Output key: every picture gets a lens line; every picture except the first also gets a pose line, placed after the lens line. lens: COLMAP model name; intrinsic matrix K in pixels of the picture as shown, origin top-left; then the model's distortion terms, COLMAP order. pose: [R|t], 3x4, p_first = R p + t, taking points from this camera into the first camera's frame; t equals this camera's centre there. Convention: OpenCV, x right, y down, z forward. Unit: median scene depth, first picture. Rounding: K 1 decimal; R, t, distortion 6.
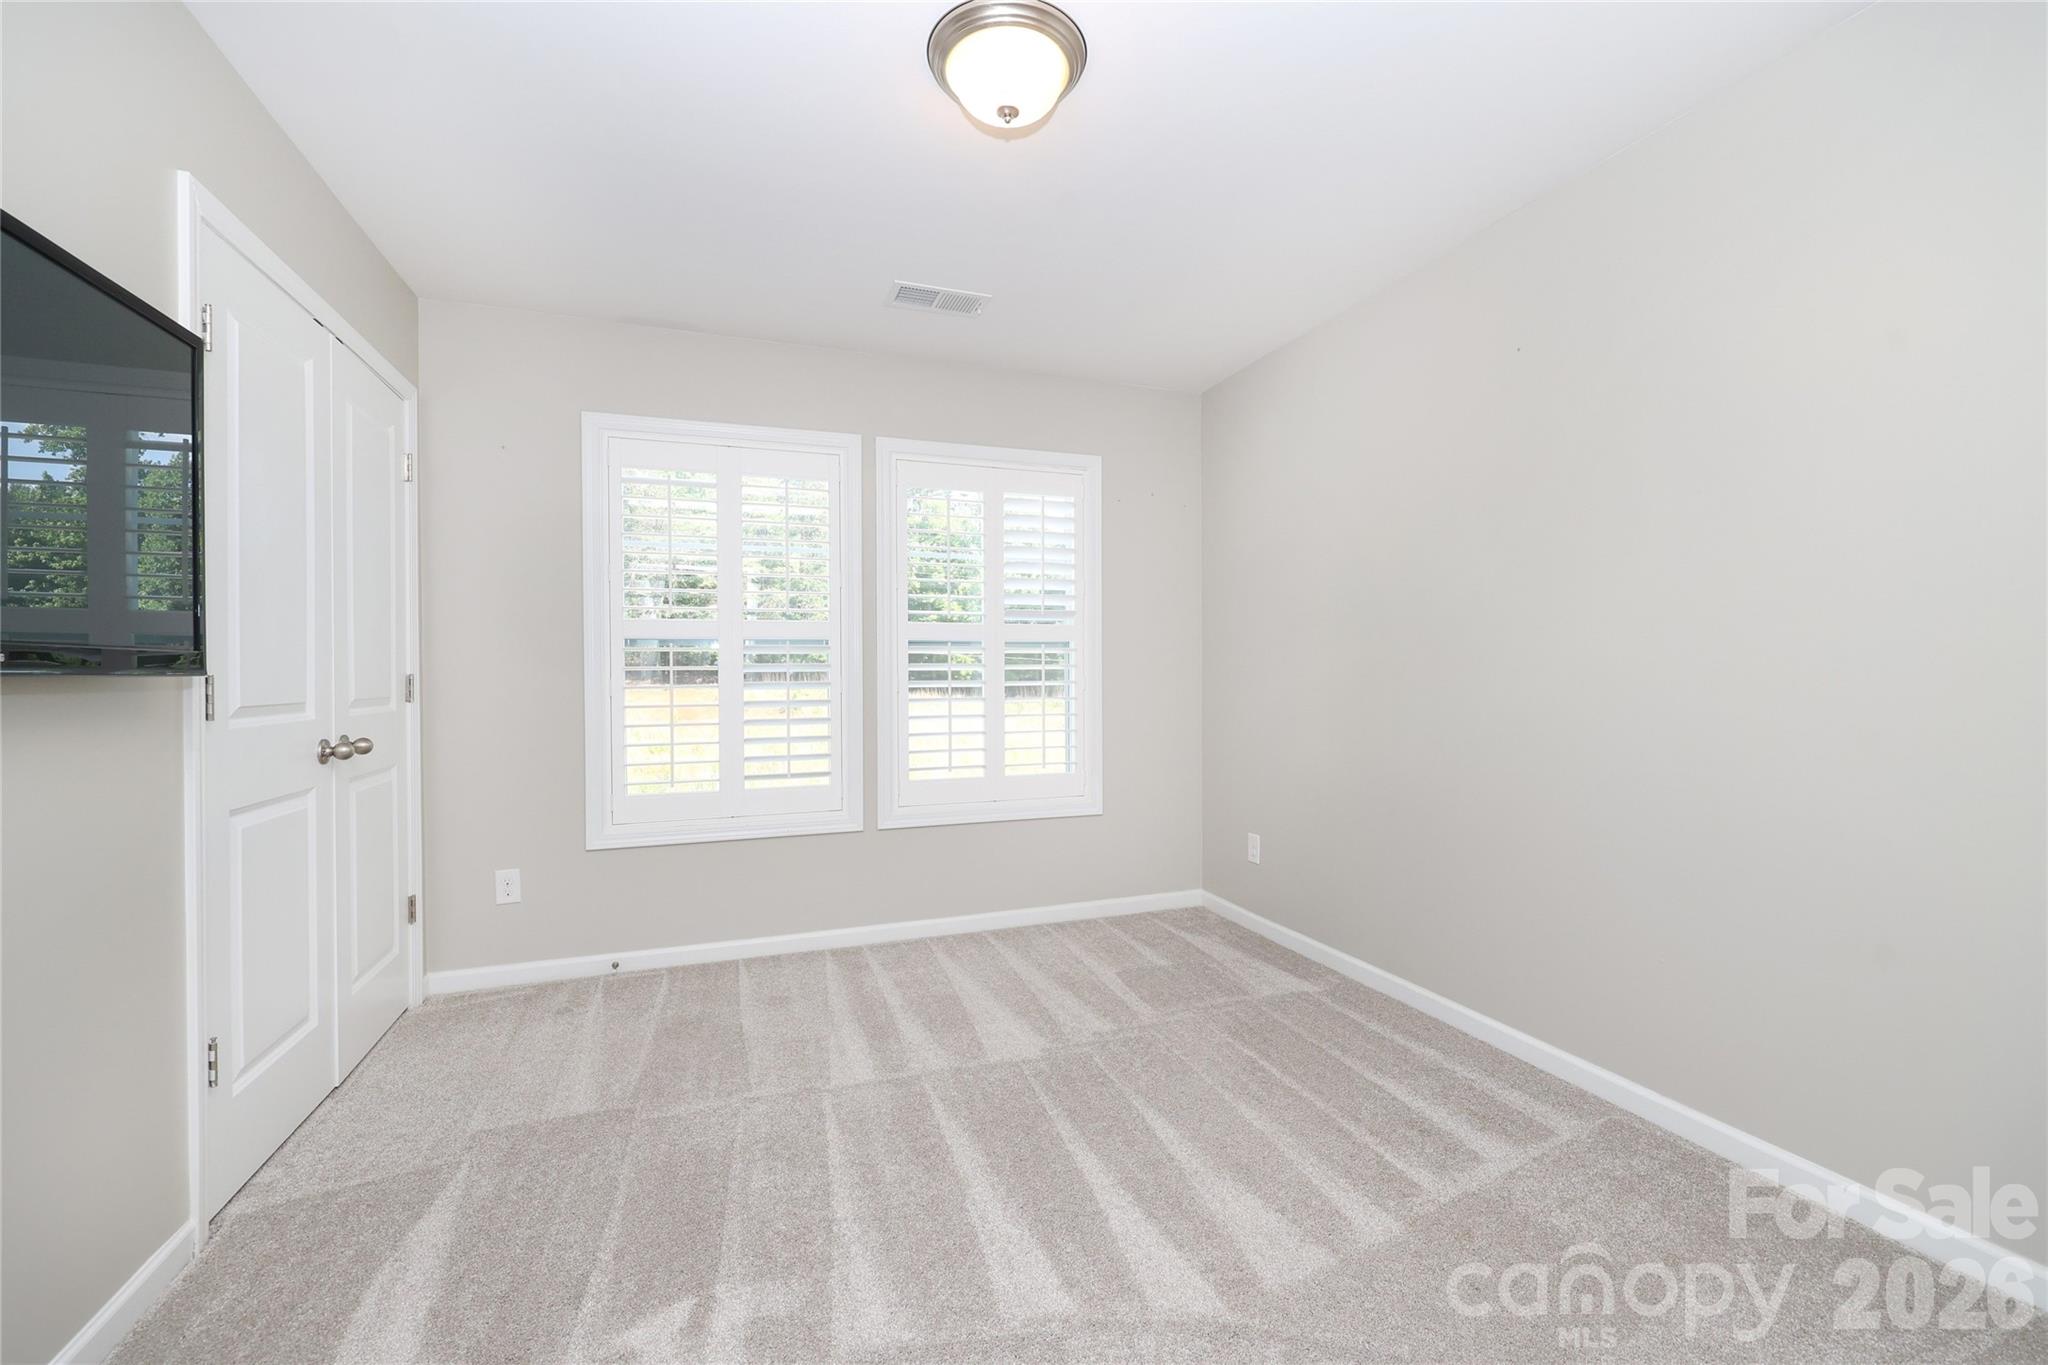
lens RADIAL K [[837.2, 0, 1023.8], [0, 837.2, 678.8], [0, 0, 1]] dist [-0.000463, -0.000311]
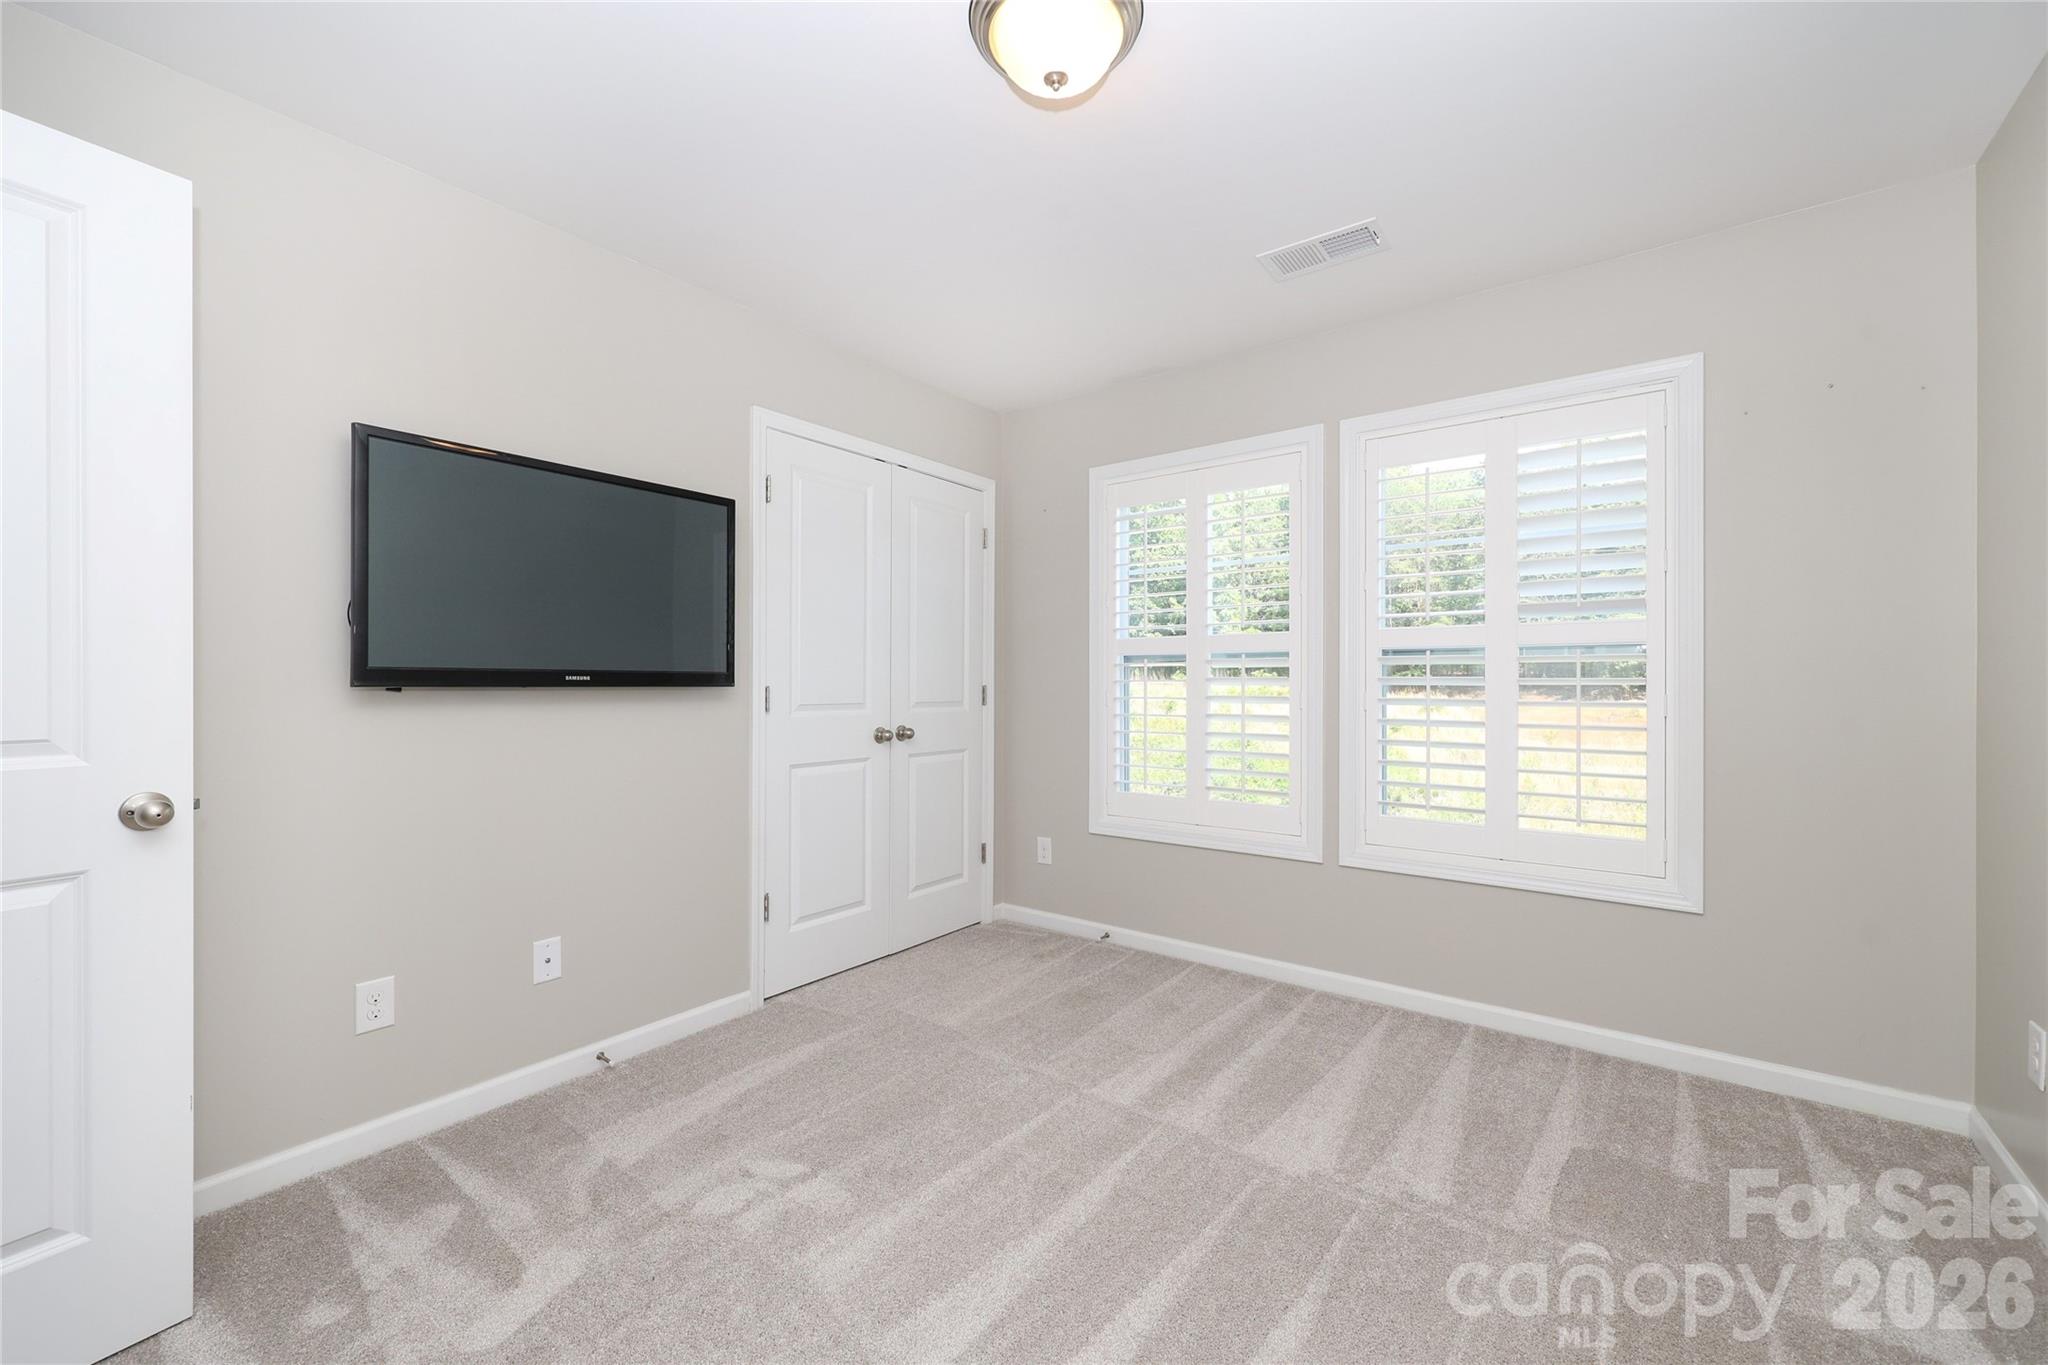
lens RADIAL K [[818.2, 0, 1024.0], [0, 818.2, 682.5], [0, 0, 1]] dist [0.000618, 0.000008]
pose [[0.544391, 0.006322, -0.838808, 0.430794], [-0.011584, 0.999933, 0.000019, -0.010167], [0.838752, 0.009706, 0.544428, 0.292710]]
